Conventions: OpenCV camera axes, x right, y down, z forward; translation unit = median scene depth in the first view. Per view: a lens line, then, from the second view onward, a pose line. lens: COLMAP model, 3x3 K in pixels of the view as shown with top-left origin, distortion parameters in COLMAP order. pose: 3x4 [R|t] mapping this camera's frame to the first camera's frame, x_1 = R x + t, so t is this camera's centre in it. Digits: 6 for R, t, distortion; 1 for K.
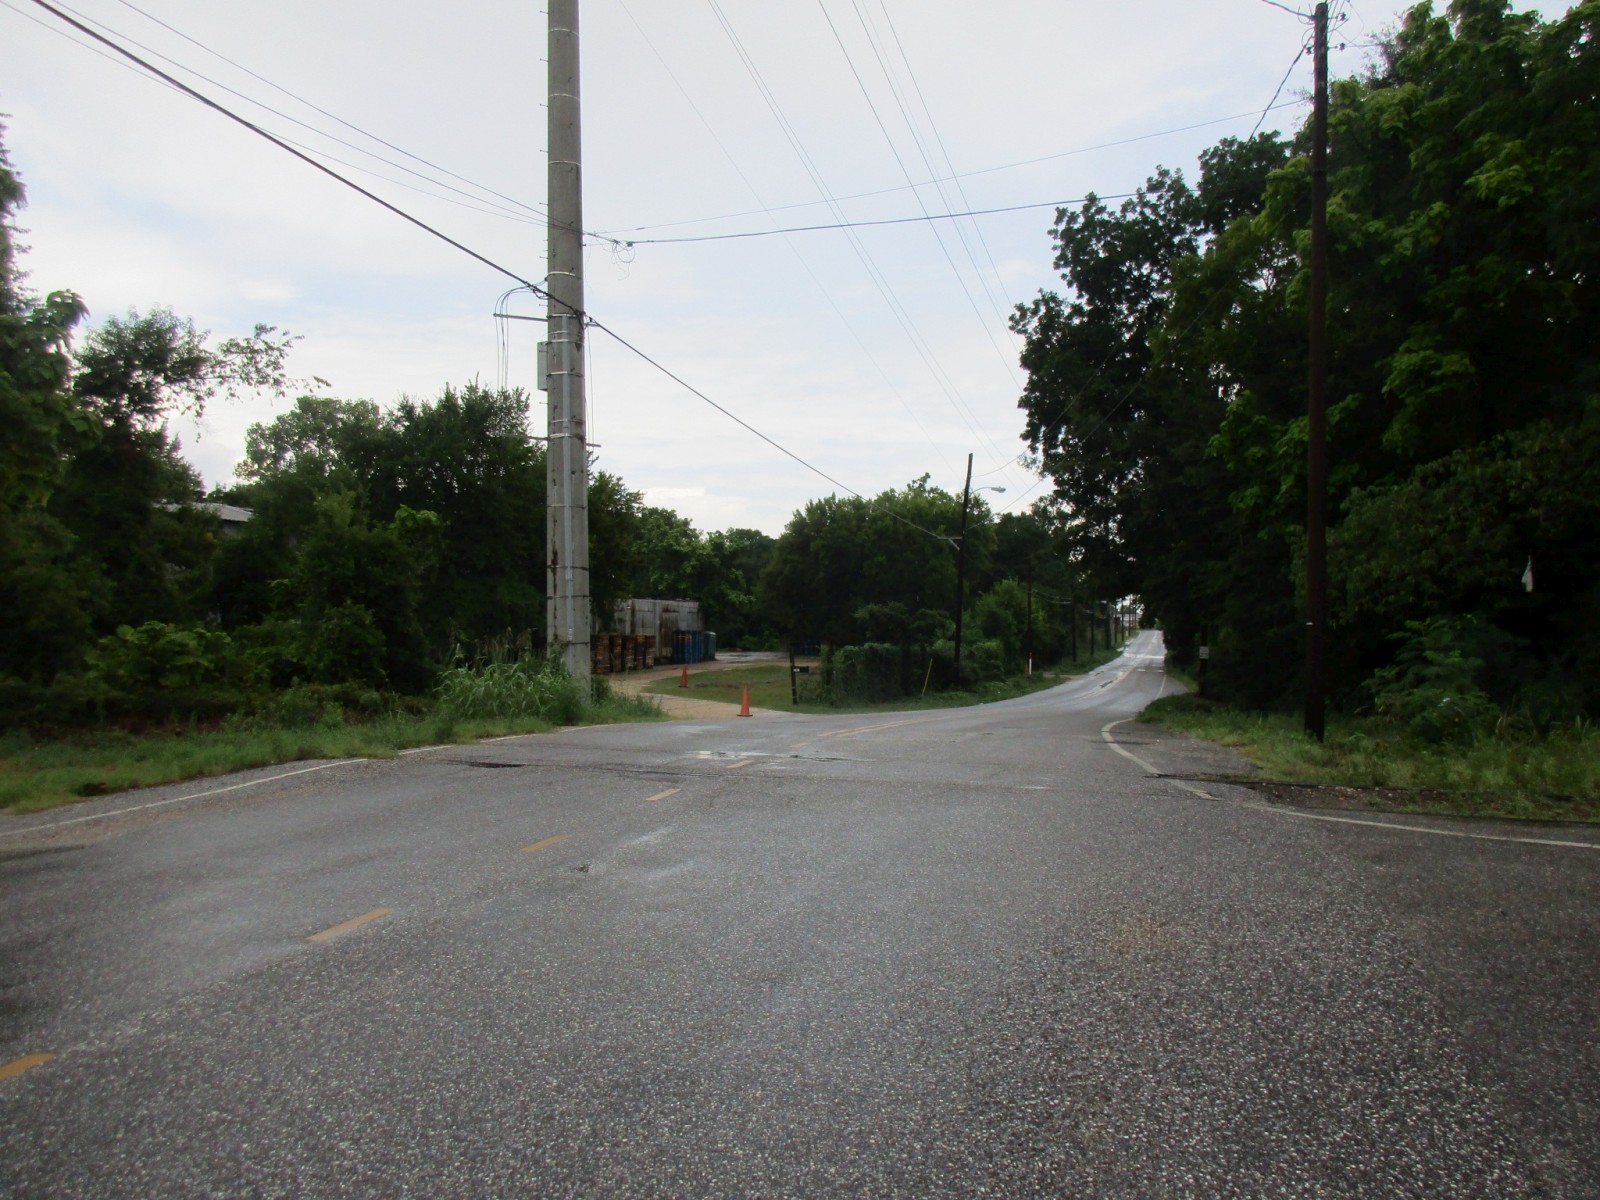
lens RADIAL K [[1346.1, 0, 800.0], [0, 1346.1, 600.0], [0, 0, 1]] dist [0.259697, 0.002322]
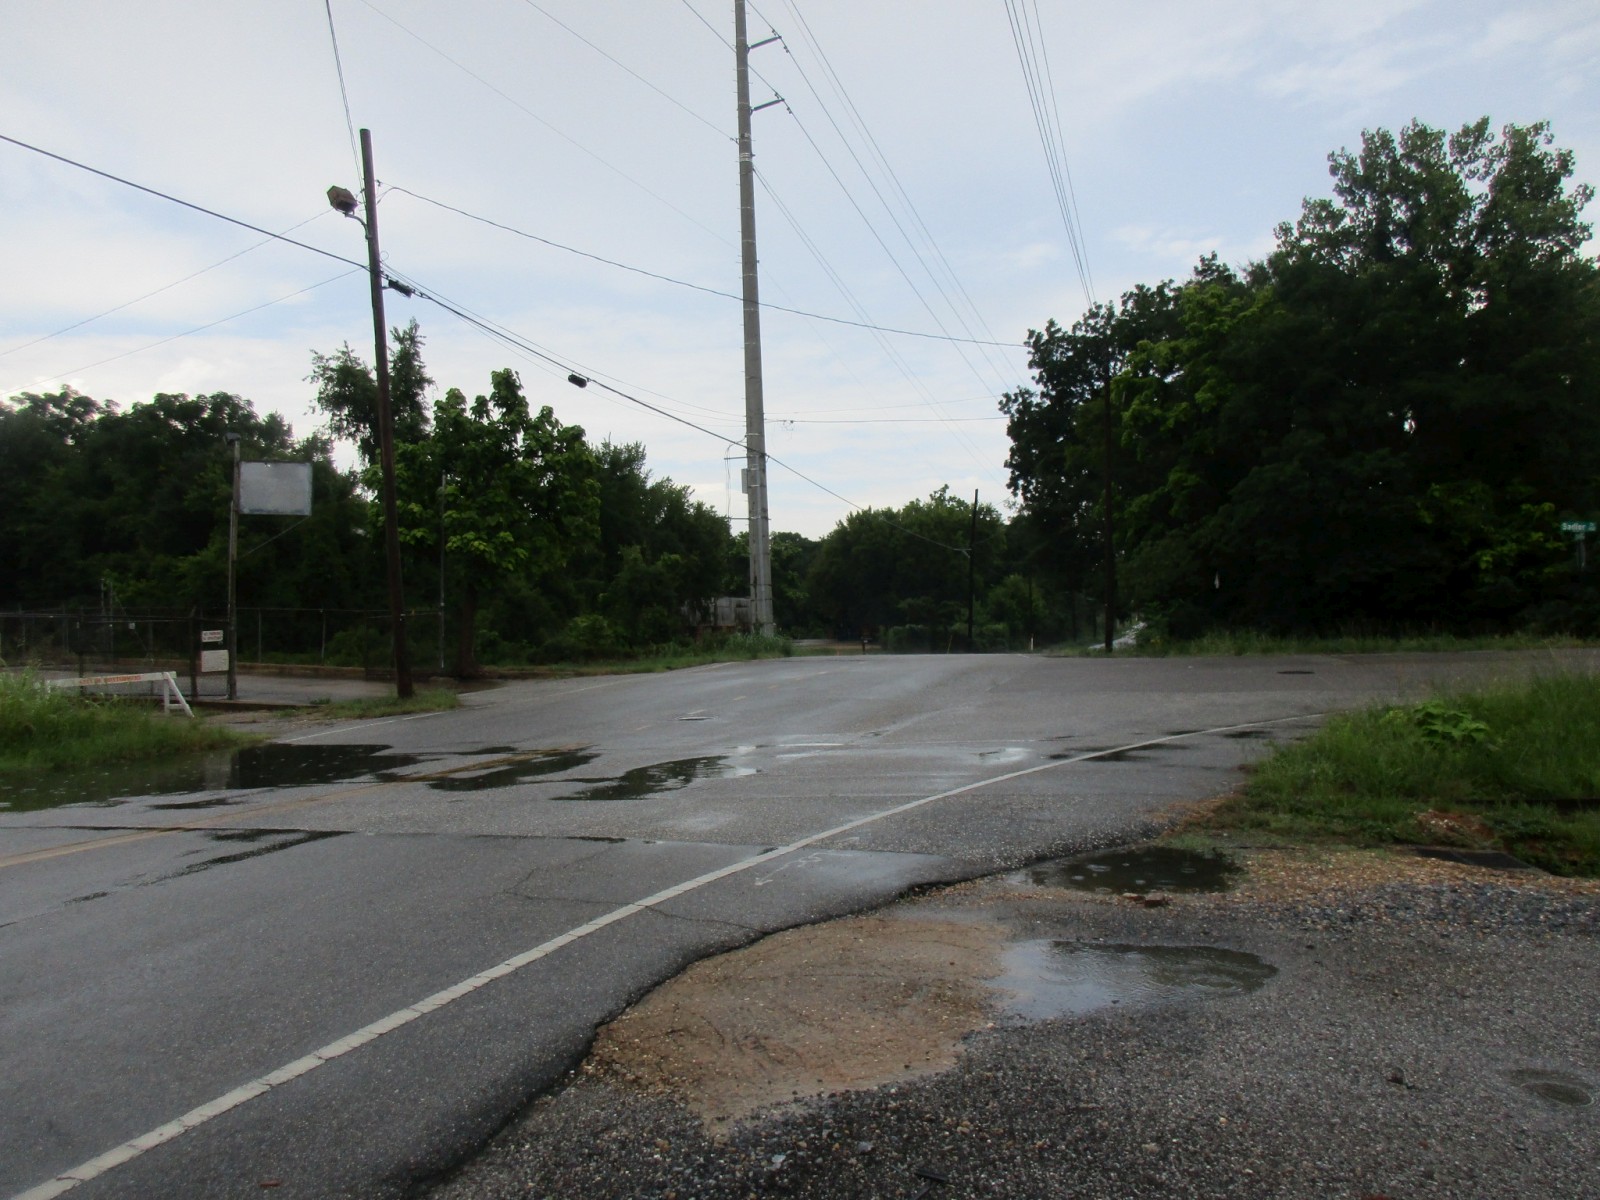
lens RADIAL K [[1346.1, 0, 800.0], [0, 1346.1, 600.0], [0, 0, 1]] dist [0.259697, 0.002322]
pose [[0.999605, -0.022235, -0.017177, -0.041053], [0.022323, 0.999739, 0.004953, -0.005068], [0.017063, -0.005334, 0.999840, -0.472731]]
